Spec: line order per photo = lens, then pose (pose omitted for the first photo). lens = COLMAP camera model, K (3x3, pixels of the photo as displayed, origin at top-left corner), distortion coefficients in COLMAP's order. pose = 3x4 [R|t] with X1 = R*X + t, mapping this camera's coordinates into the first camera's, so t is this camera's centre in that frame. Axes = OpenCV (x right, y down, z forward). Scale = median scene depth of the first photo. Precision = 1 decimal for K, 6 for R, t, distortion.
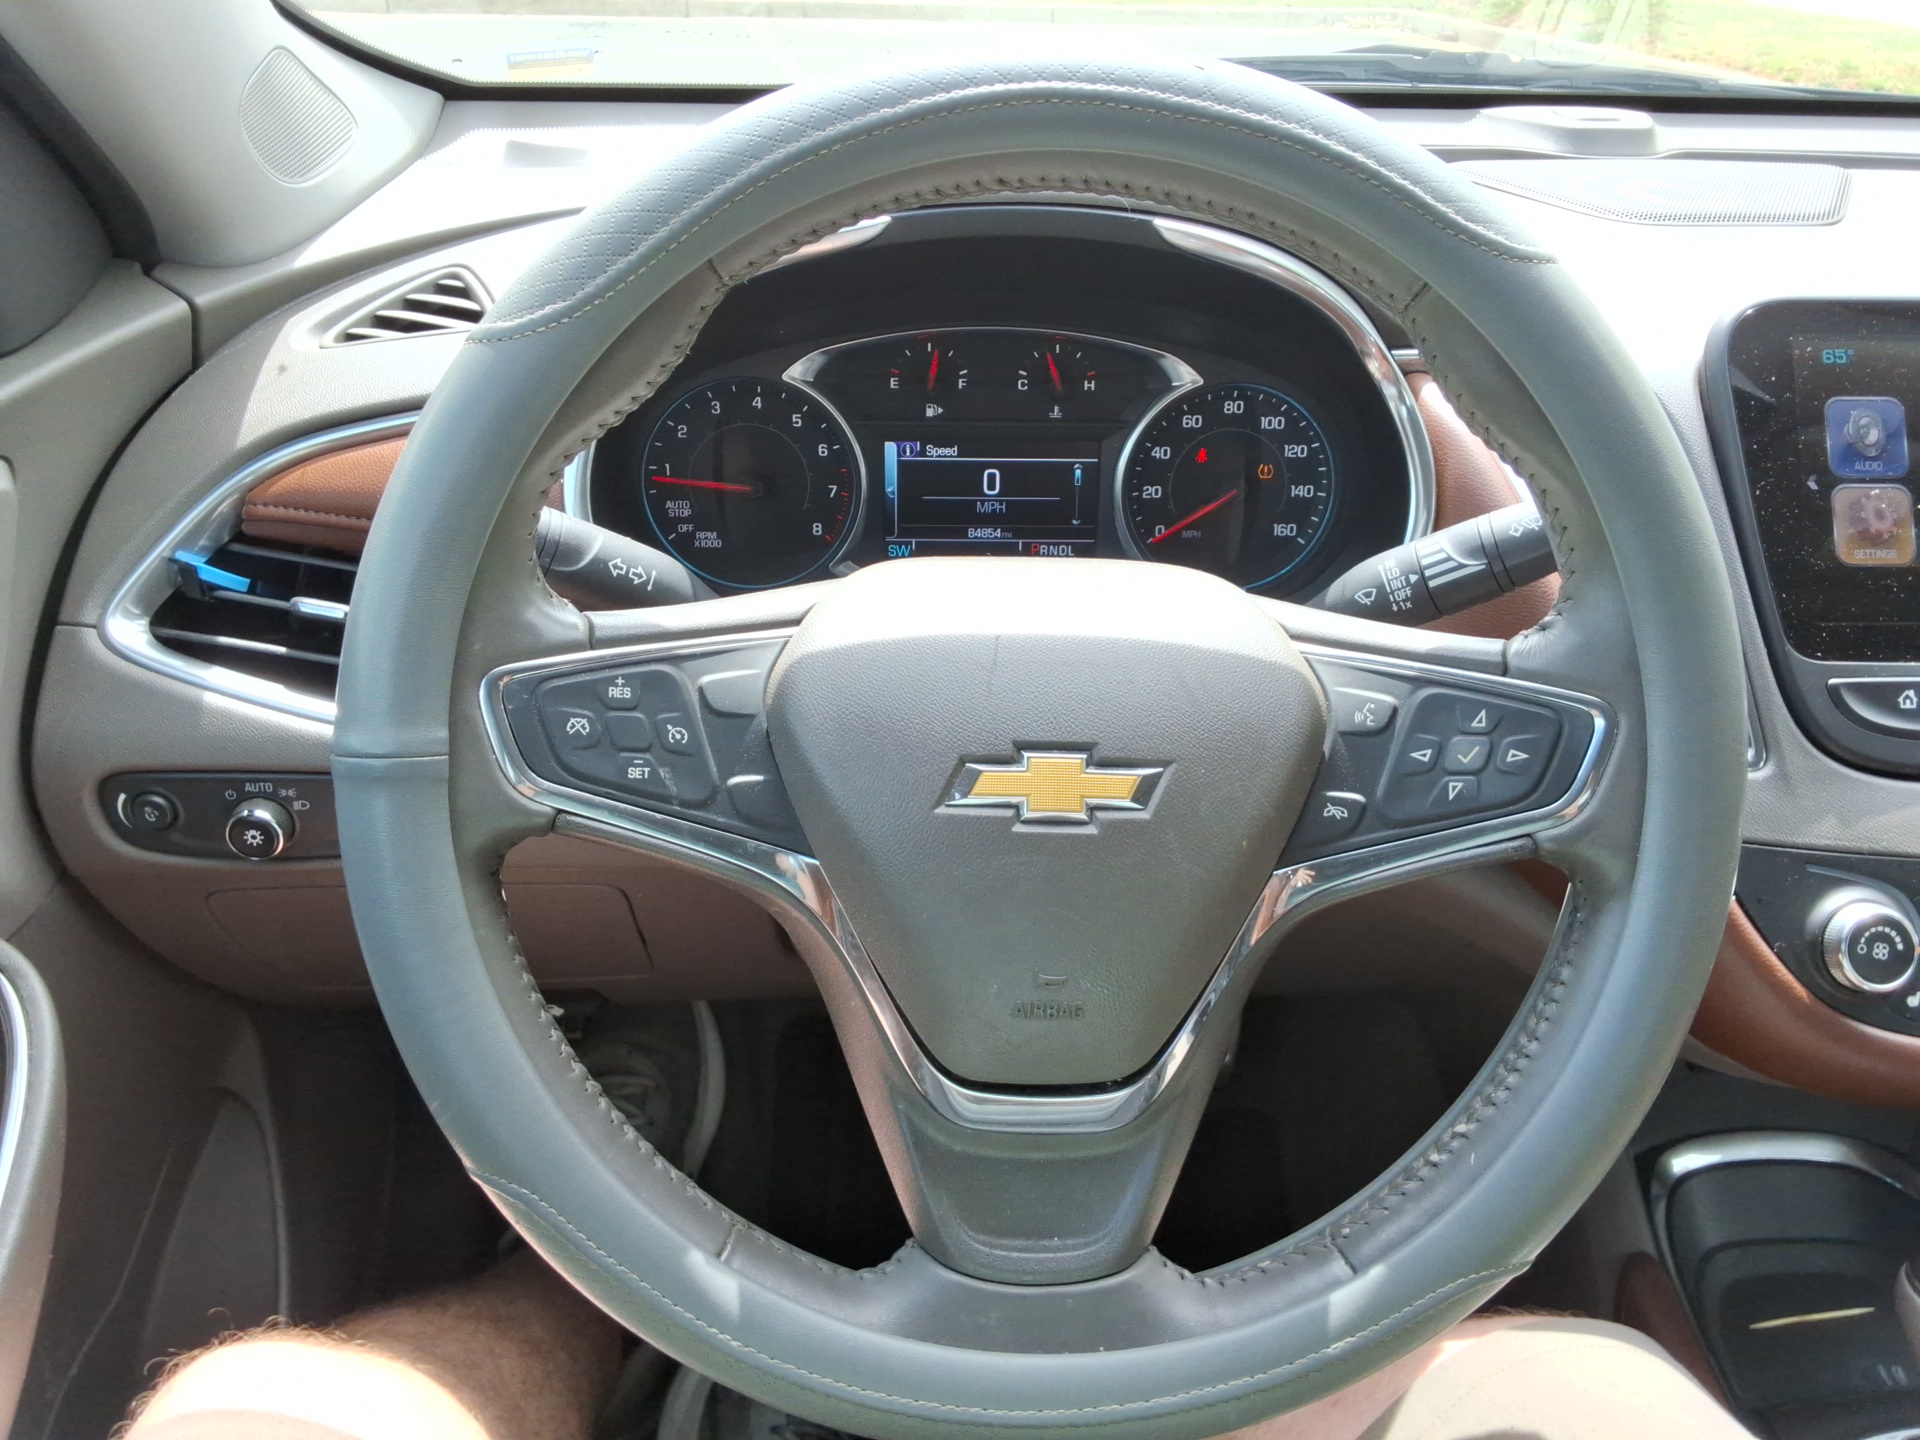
lens RADIAL K [[1565.9, 0, 960.0], [0, 1565.9, 720.0], [0, 0, 1]] dist [0.137467, -0.244911]
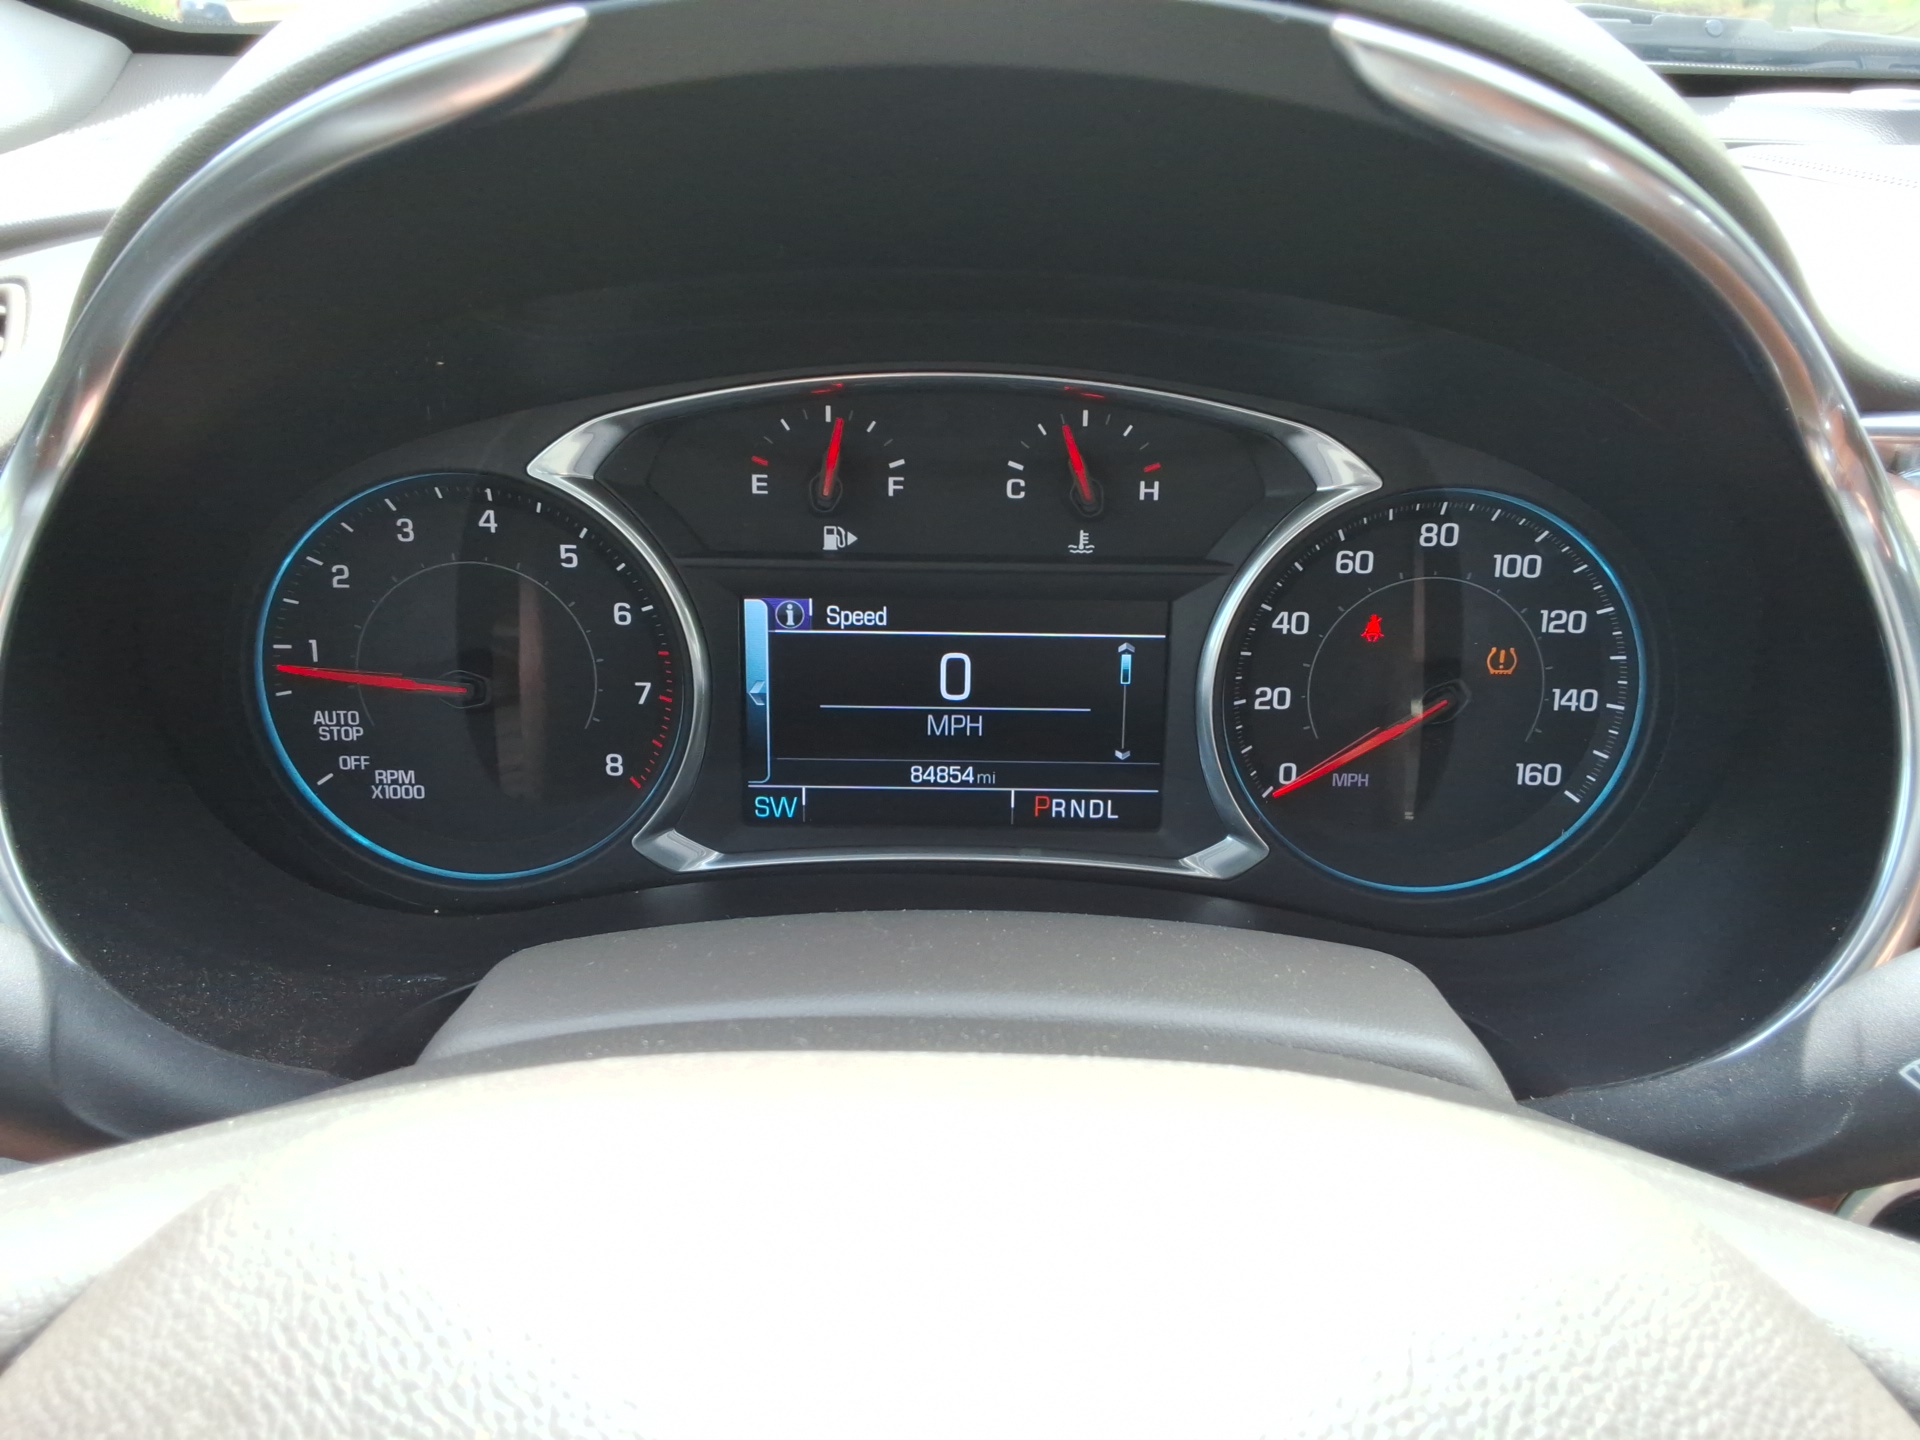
lens RADIAL K [[1565.9, 0, 960.0], [0, 1565.9, 720.0], [0, 0, 1]] dist [0.137467, -0.244911]
pose [[0.999295, 0.008879, -0.036479, 0.040627], [-0.011443, 0.997432, -0.070703, -0.102772], [0.035757, 0.071071, 0.996830, 0.500346]]
